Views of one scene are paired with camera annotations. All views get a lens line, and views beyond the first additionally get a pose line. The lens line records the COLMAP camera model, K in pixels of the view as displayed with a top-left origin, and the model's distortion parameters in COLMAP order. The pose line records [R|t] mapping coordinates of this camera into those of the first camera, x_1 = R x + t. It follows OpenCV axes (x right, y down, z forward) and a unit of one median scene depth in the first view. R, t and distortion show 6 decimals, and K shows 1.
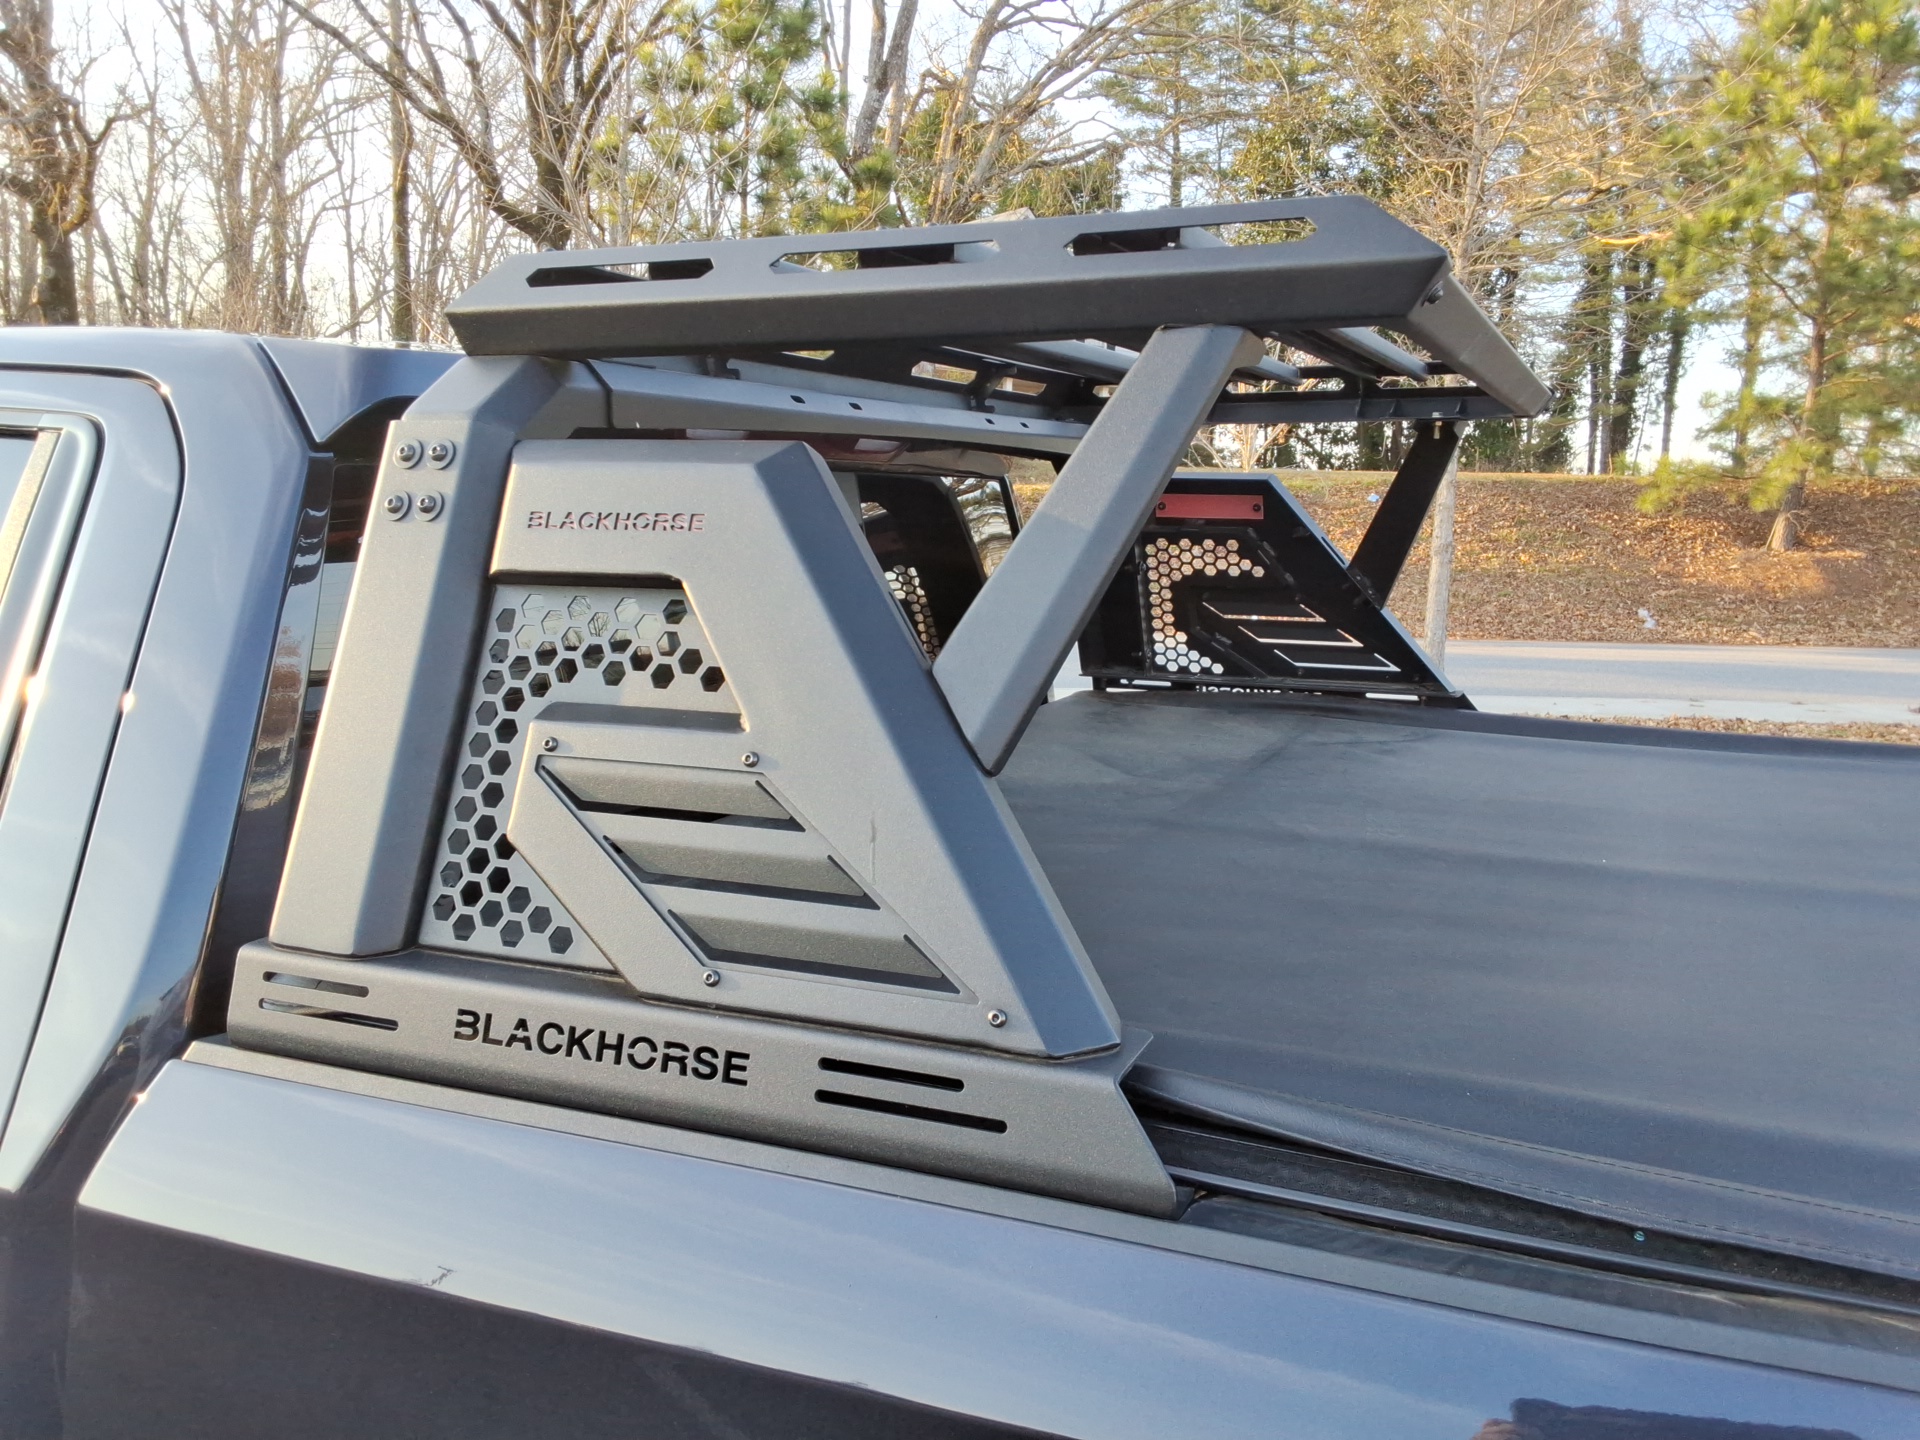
lens RADIAL K [[1536.7, 0, 985.9], [0, 1536.7, 696.7], [0, 0, 1]] dist [0.137147, -0.217364]
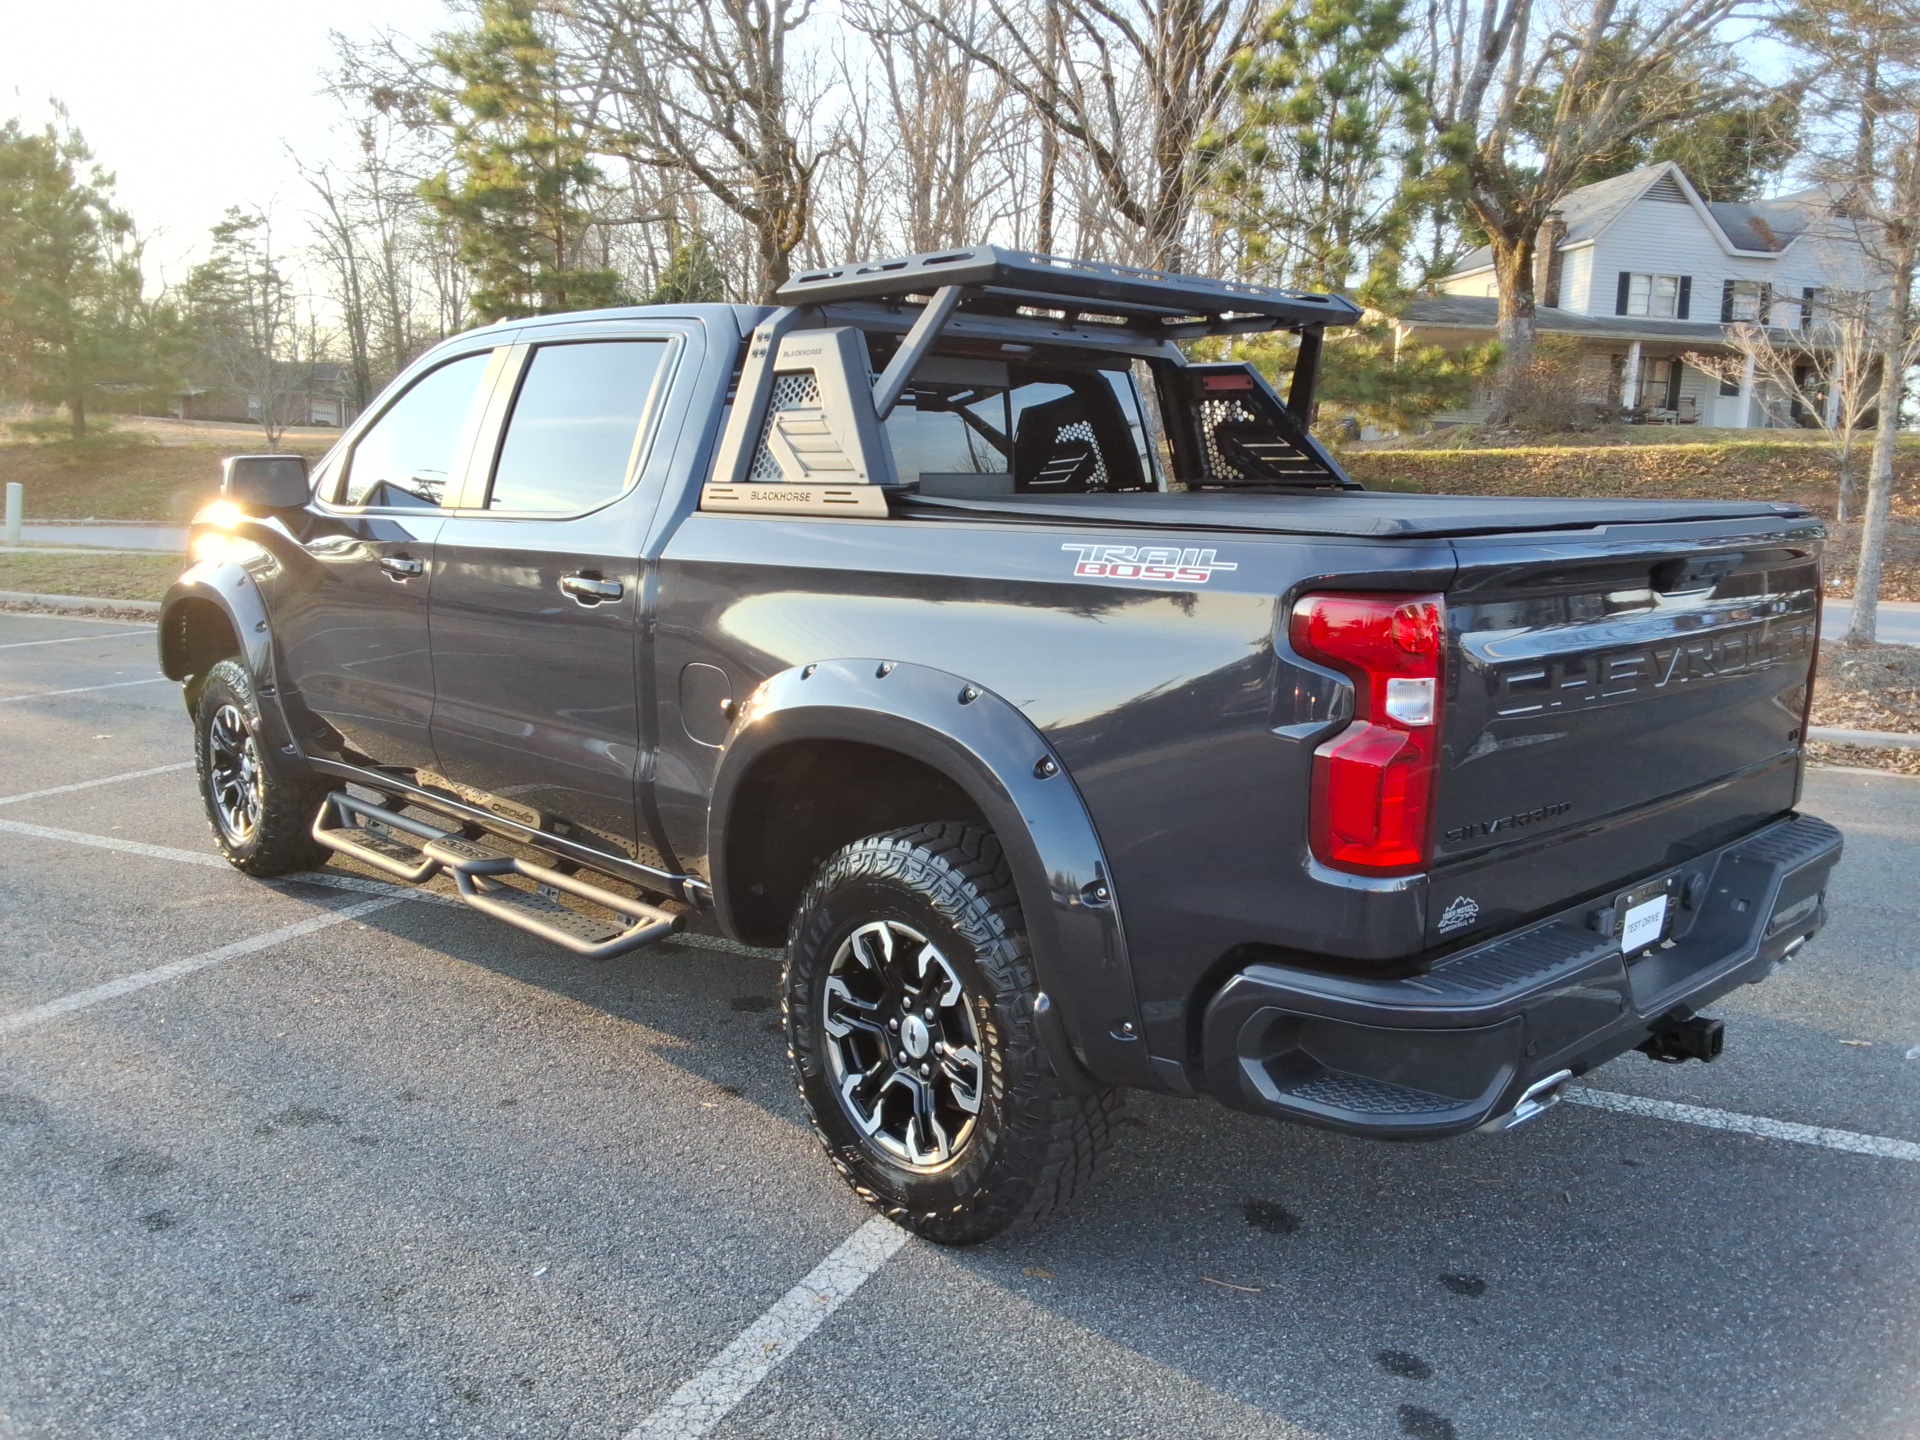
lens RADIAL K [[1536.7, 0, 985.9], [0, 1536.7, 696.7], [0, 0, 1]] dist [0.137147, -0.217364]
pose [[0.921203, 0.056275, -0.384990, 0.064644], [-0.051806, 0.998415, 0.021979, 0.023757], [0.385617, -0.000302, 0.922659, -0.085764]]
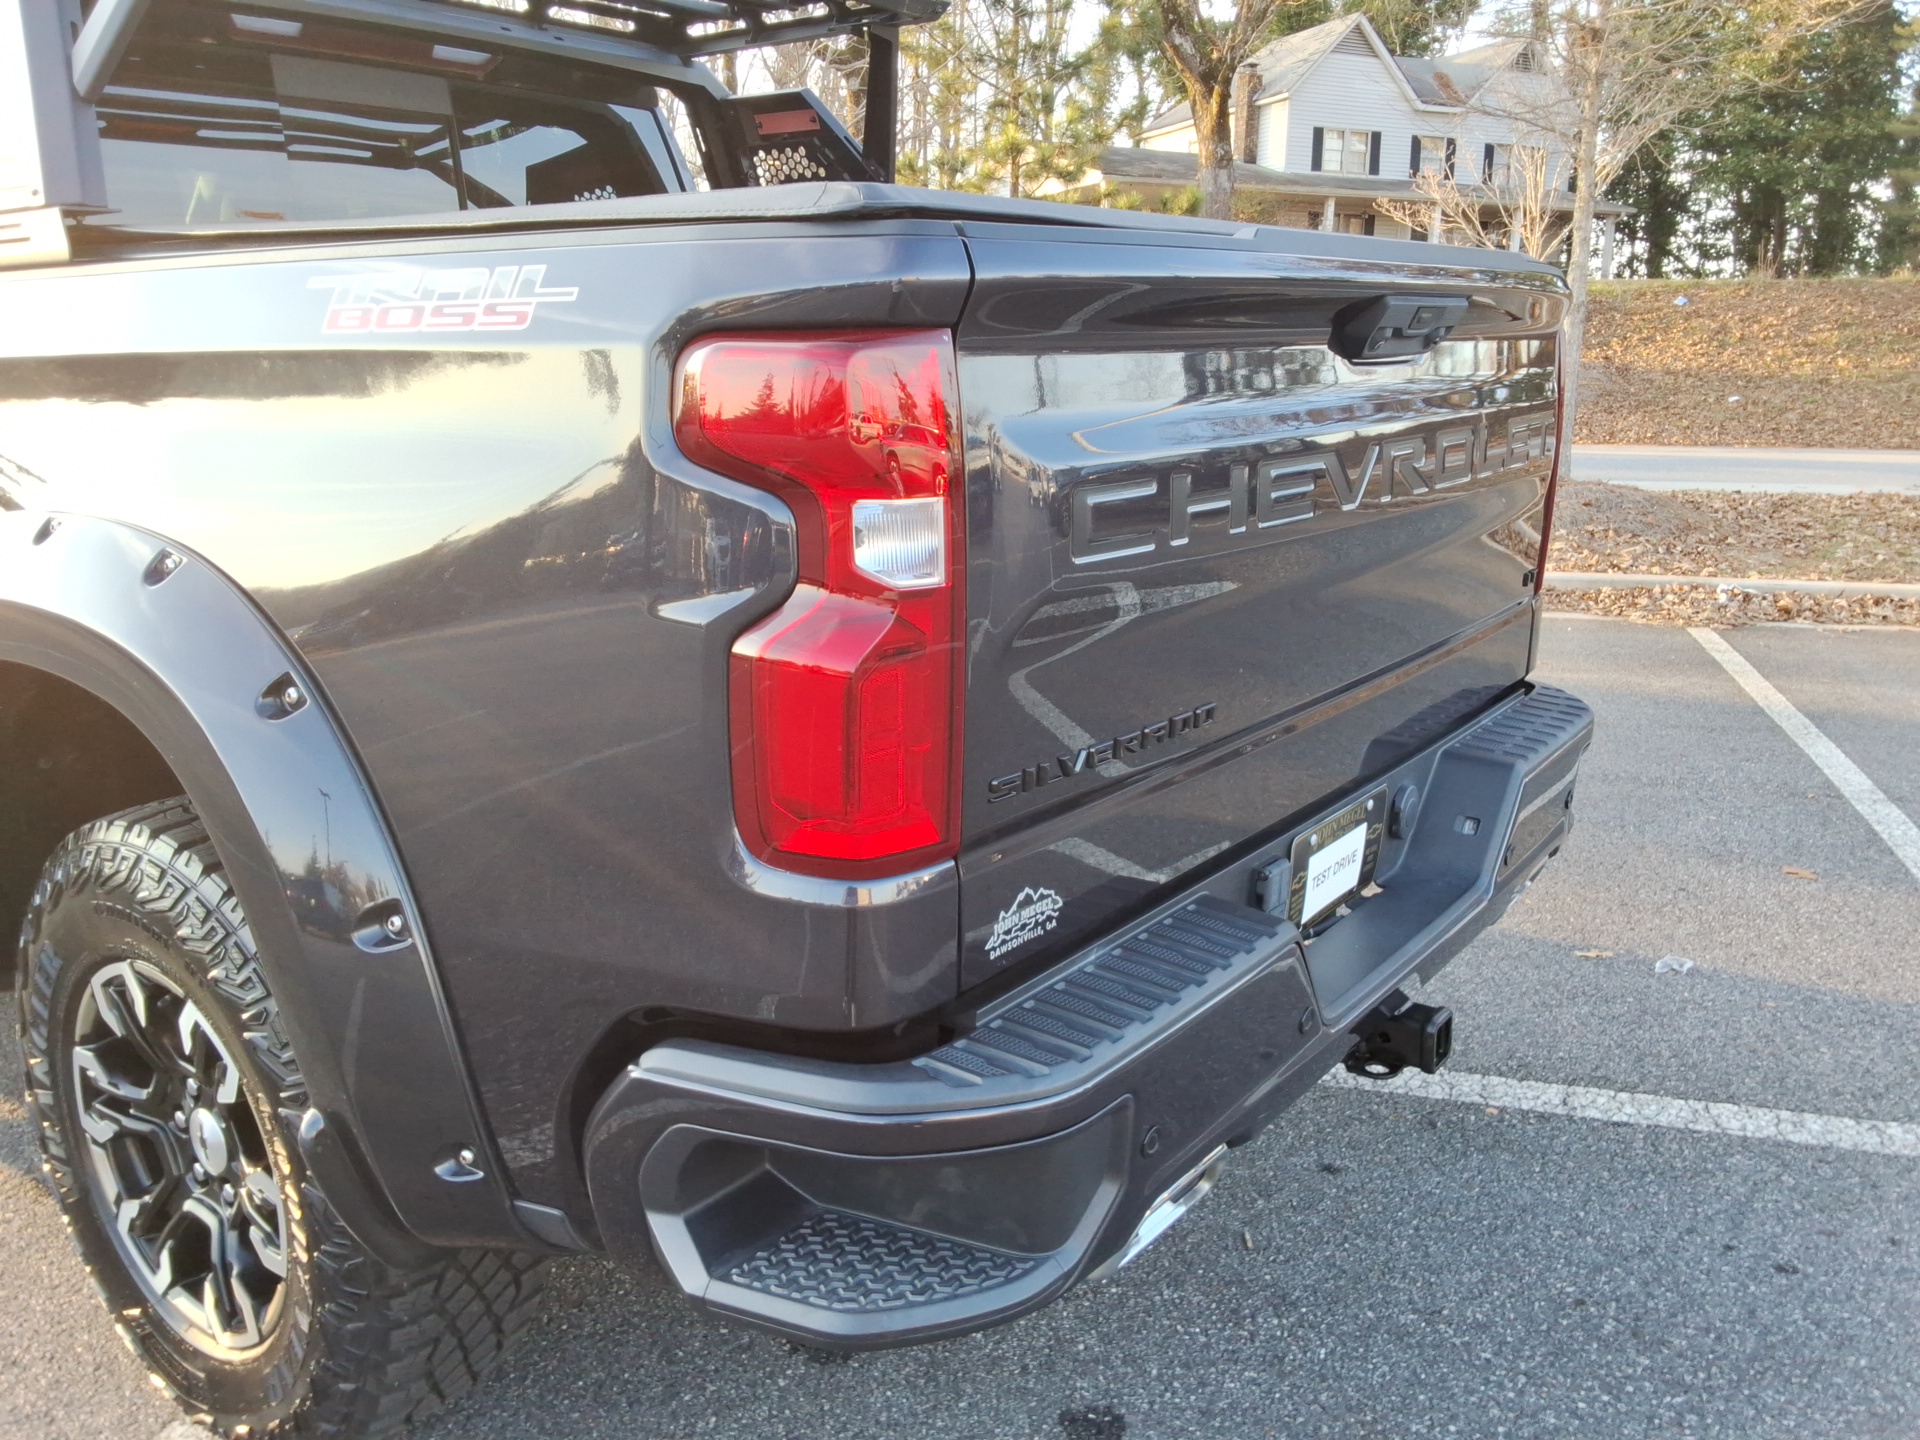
lens RADIAL K [[1535.3, 0, 965.6], [0, 1535.3, 684.3], [0, 0, 1]] dist [0.131413, -0.225801]
pose [[0.971782, 0.032871, -0.233577, 0.065756], [-0.012365, 0.995980, 0.088717, 0.024971], [0.235554, -0.083326, 0.968282, -0.031124]]
